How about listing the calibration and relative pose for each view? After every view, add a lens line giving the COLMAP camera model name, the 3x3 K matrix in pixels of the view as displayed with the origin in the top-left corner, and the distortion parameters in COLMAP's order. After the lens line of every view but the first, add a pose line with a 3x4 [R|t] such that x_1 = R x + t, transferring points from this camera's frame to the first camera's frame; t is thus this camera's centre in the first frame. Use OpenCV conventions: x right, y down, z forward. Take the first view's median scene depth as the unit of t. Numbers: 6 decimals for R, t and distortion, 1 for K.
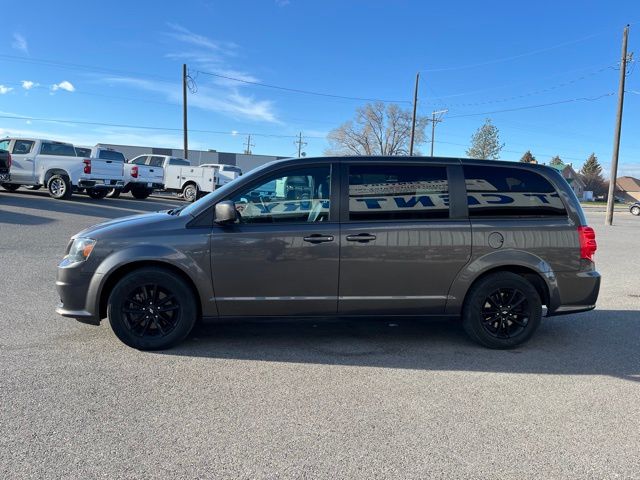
lens RADIAL K [[483.9, 0, 313.2], [0, 483.9, 237.1], [0, 0, 1]] dist [0.050849, -0.075994]
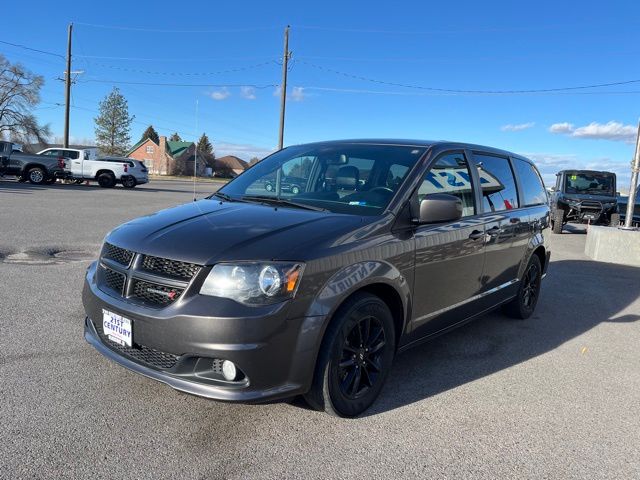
lens RADIAL K [[483.0, 0, 320.0], [0, 483.0, 240.0], [0, 0, 1]] dist [0.056460, -0.070133]
pose [[0.711004, -0.073730, 0.699312, -0.219033], [0.031260, 0.996819, 0.073314, -0.015283], [-0.702493, -0.030266, 0.711047, 0.151356]]
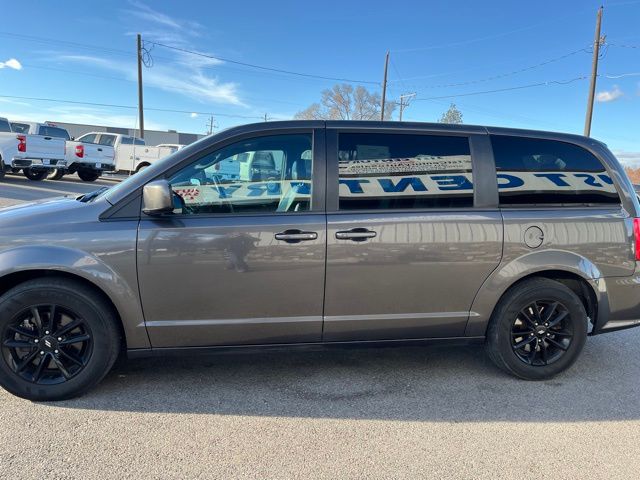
lens RADIAL K [[482.3, 0, 316.8], [0, 482.3, 237.6], [0, 0, 1]] dist [0.066253, -0.099118]
pose [[0.996946, -0.002291, 0.078062, -0.003611], [-0.000239, 0.999475, 0.032385, -0.004572], [-0.078095, -0.032305, 0.996422, 0.079989]]
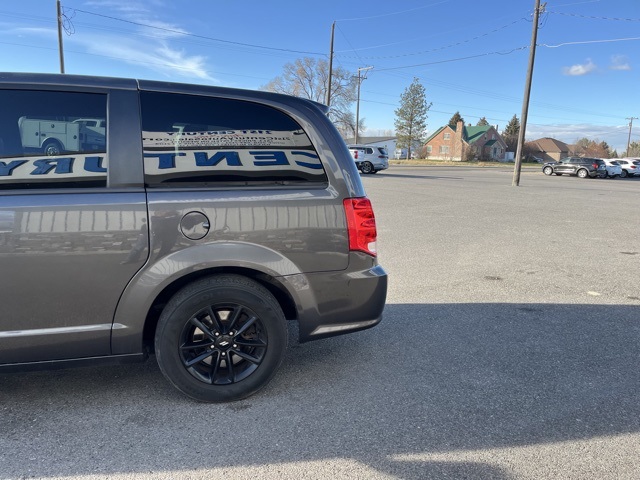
lens RADIAL K [[483.0, 0, 320.0], [0, 483.0, 240.0], [0, 0, 1]] dist [0.056460, -0.070133]
pose [[0.991157, -0.024582, 0.130399, 0.125359], [0.013607, 0.996339, 0.084398, -0.006104], [-0.131996, -0.081877, 0.987863, 0.115294]]
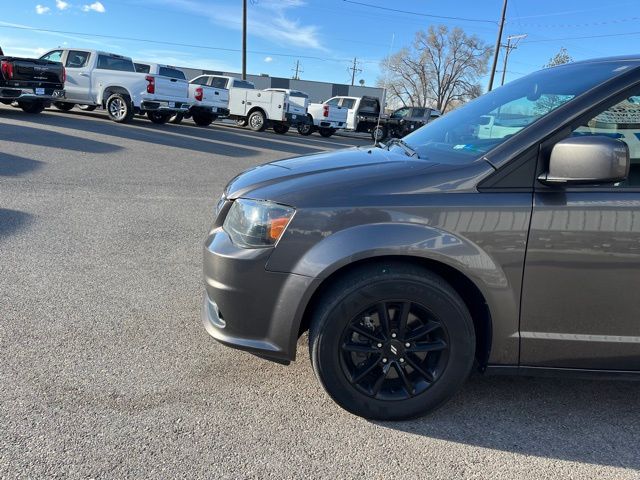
lens RADIAL K [[482.3, 0, 316.8], [0, 482.3, 237.6], [0, 0, 1]] dist [0.066253, -0.099118]
pose [[0.996845, 0.049094, -0.062364, -0.102708], [-0.040069, 0.989549, 0.138520, -0.008946], [0.068513, -0.135584, 0.988394, 0.133300]]
